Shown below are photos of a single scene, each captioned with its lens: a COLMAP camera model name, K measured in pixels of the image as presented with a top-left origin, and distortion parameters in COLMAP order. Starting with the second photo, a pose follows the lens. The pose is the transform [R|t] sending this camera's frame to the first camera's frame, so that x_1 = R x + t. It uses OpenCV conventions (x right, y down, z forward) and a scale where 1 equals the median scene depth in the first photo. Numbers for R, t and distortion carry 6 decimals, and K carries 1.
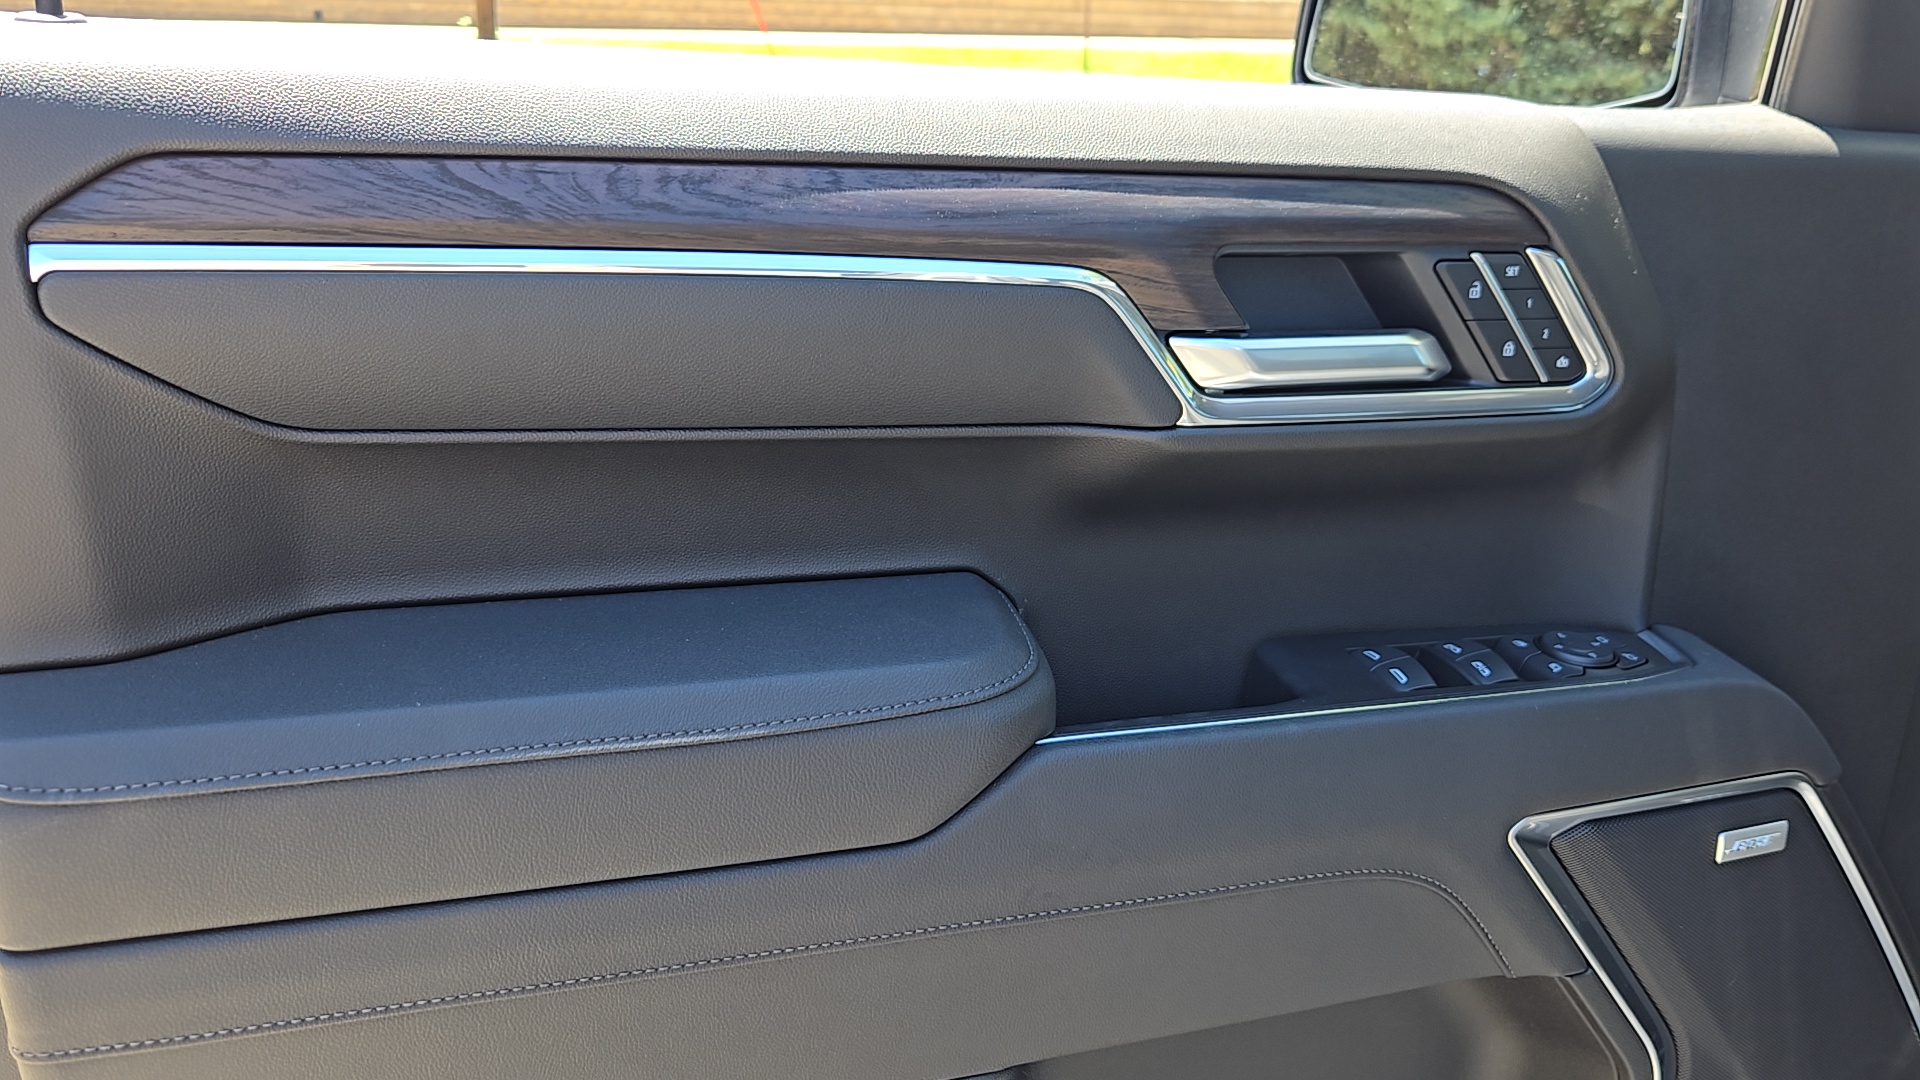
lens RADIAL K [[1599.2, 0, 961.7], [0, 1599.2, 542.0], [0, 0, 1]] dist [0.023748, -0.034521]
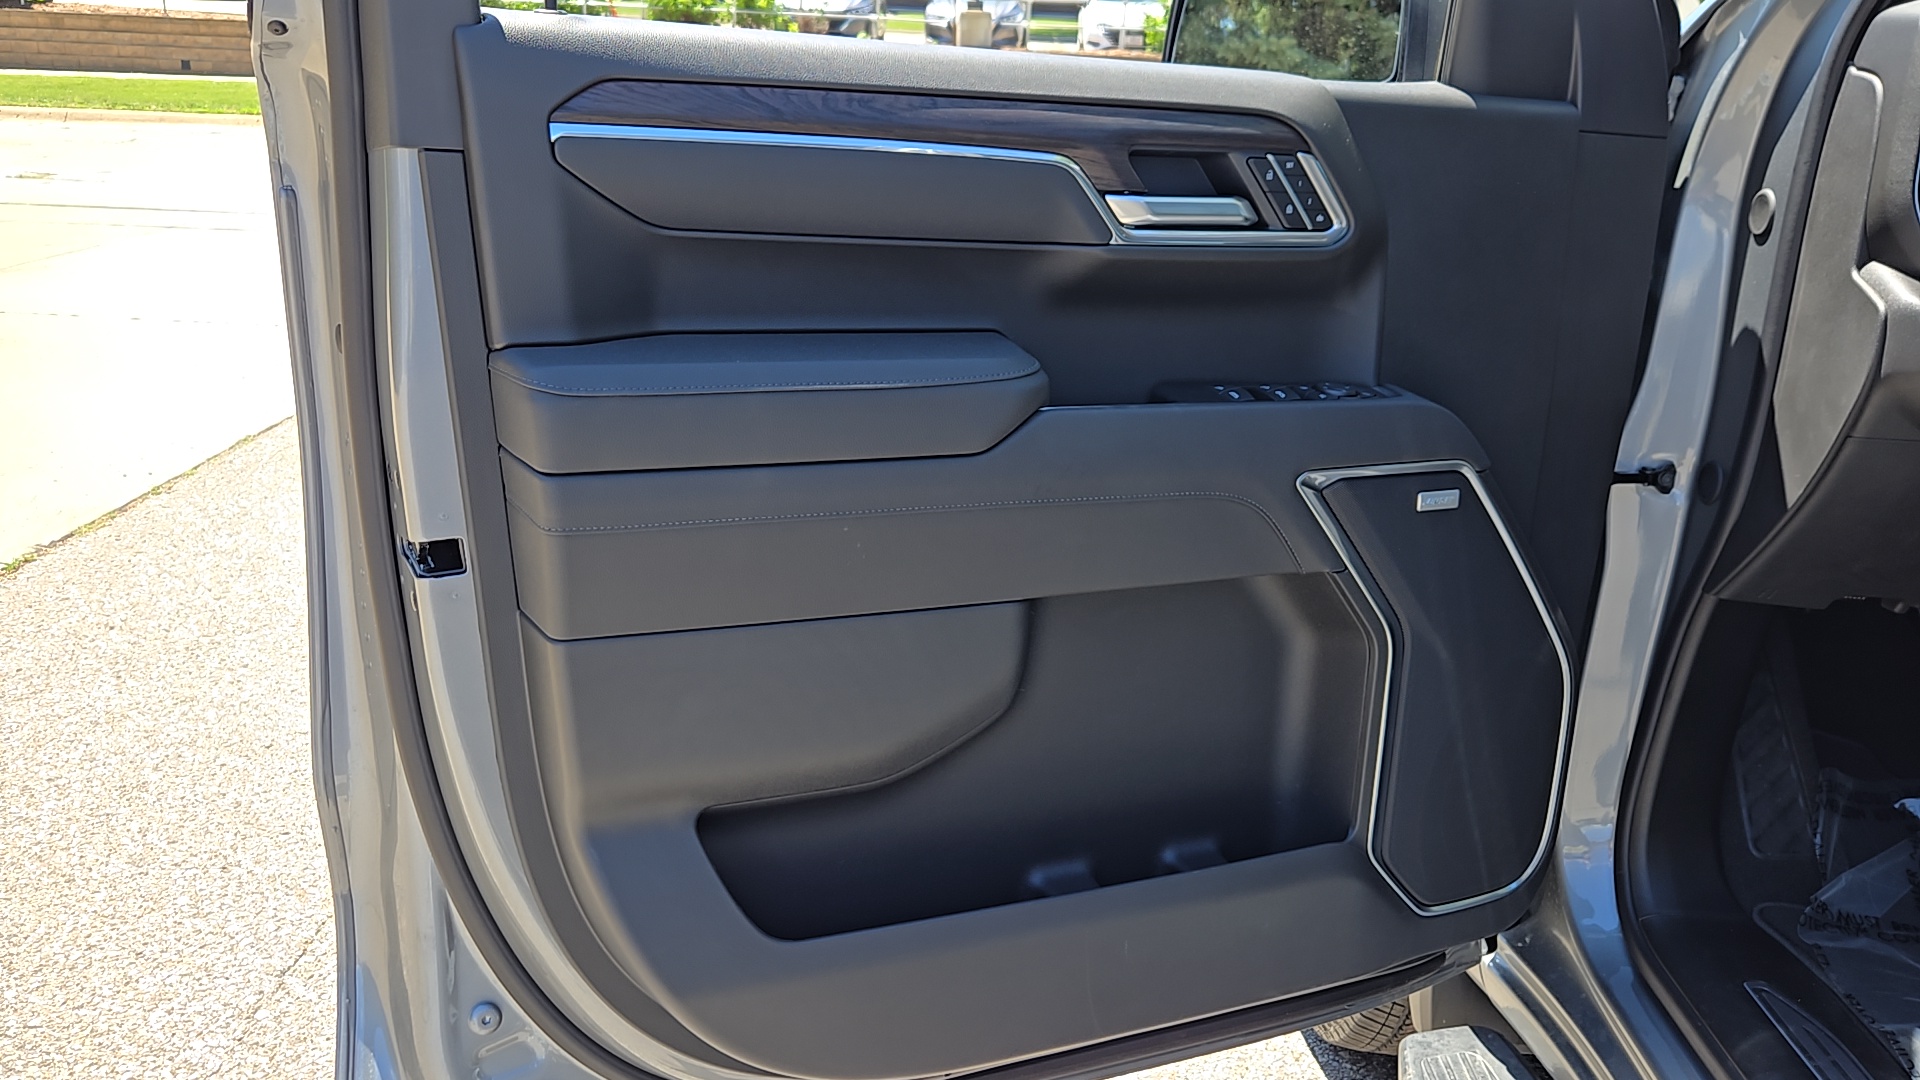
lens RADIAL K [[1599.2, 0, 962.2], [0, 1599.2, 543.7], [0, 0, 1]] dist [0.023748, -0.034521]
pose [[0.996681, -0.018057, 0.079385, -0.177147], [0.020537, 0.999323, -0.030525, 0.308035], [-0.078780, 0.032054, 0.996377, -0.763954]]
